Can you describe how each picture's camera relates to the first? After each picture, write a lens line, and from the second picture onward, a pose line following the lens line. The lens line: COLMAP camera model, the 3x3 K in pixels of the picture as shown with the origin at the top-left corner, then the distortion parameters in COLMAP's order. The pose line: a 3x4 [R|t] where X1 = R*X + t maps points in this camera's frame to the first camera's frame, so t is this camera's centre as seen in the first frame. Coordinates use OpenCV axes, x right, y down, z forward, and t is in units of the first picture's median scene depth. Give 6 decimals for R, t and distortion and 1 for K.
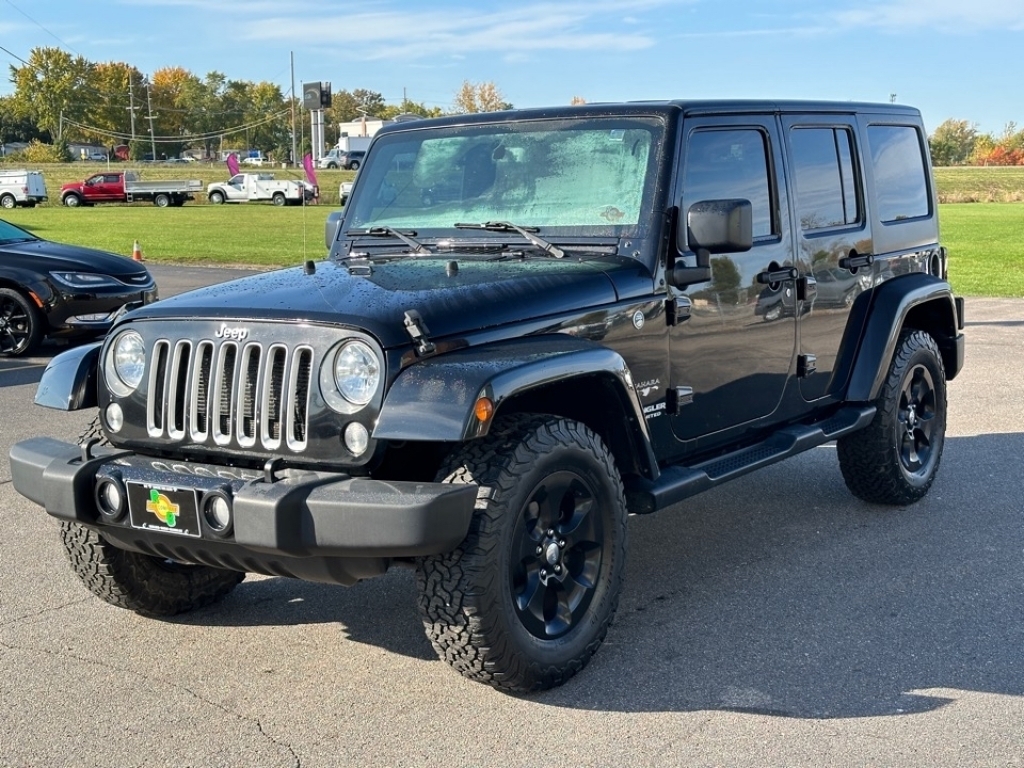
lens RADIAL K [[1423.8, 0, 518.5], [0, 1423.8, 386.2], [0, 0, 1]] dist [0.186410, -0.402396]
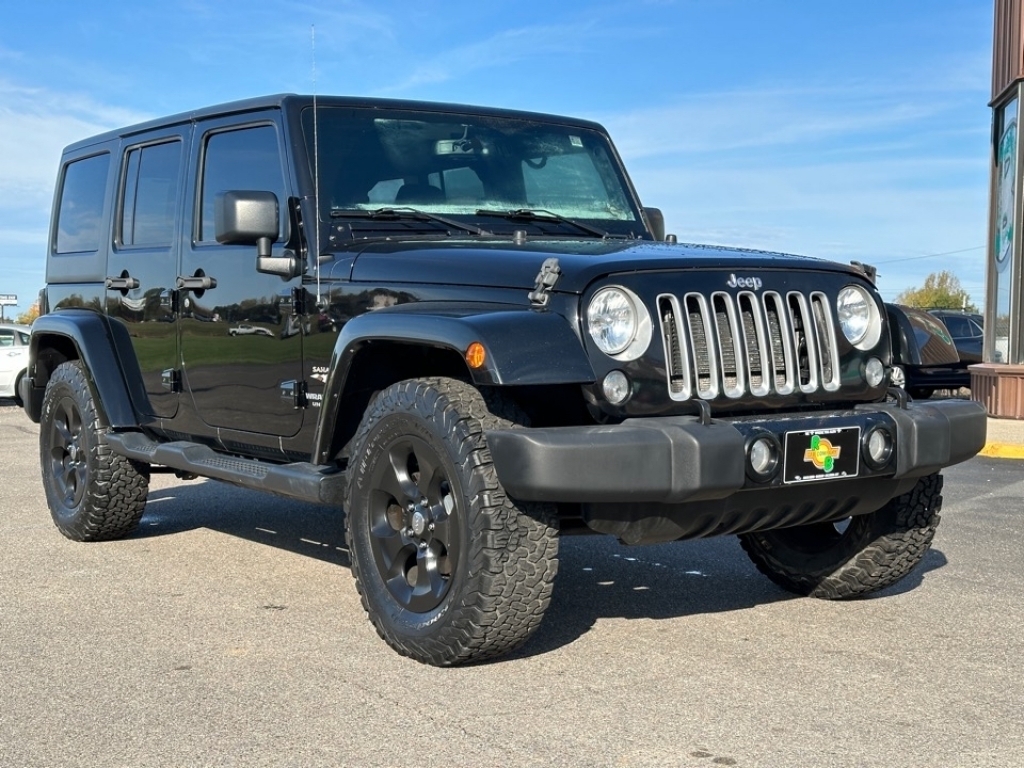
lens RADIAL K [[1423.8, 0, 518.5], [0, 1423.8, 386.2], [0, 0, 1]] dist [0.186410, -0.402396]
pose [[0.334274, -0.021453, 0.942232, -1.192181], [0.126412, 0.991728, -0.022267, 0.035294], [-0.933960, 0.126553, 0.334221, 0.851182]]
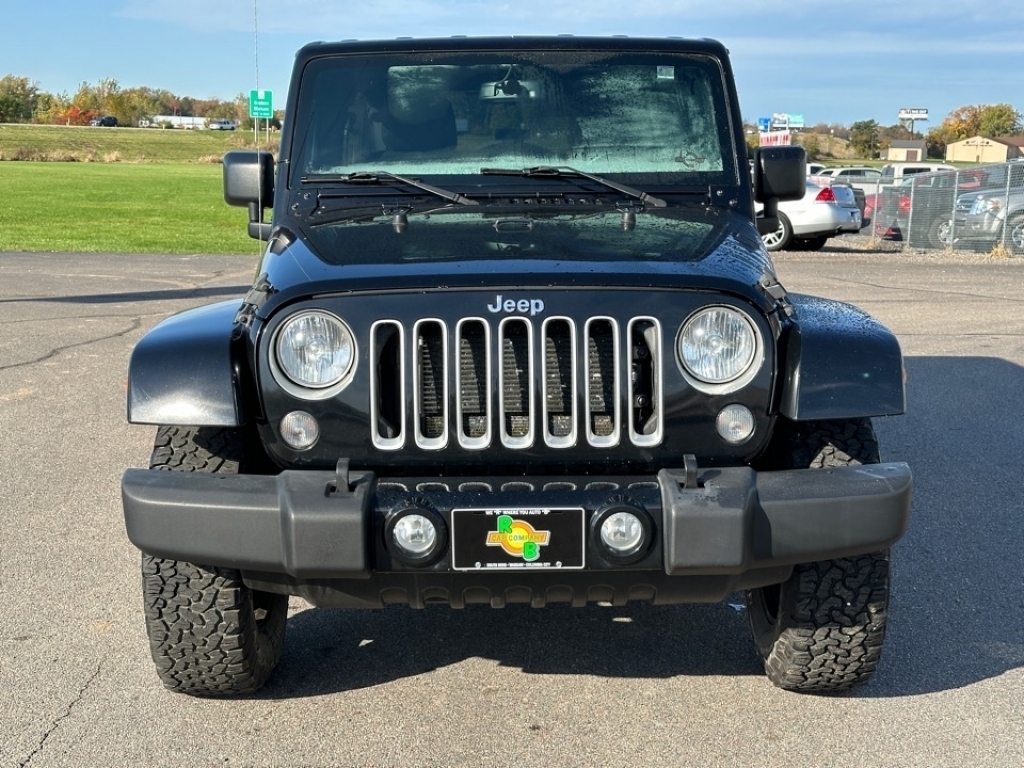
lens RADIAL K [[1423.8, 0, 518.5], [0, 1423.8, 386.2], [0, 0, 1]] dist [0.186410, -0.402396]
pose [[0.813656, -0.075969, 0.576362, -0.665821], [0.060210, 0.997105, 0.046427, -0.030213], [-0.578221, -0.003073, 0.815875, 0.378016]]
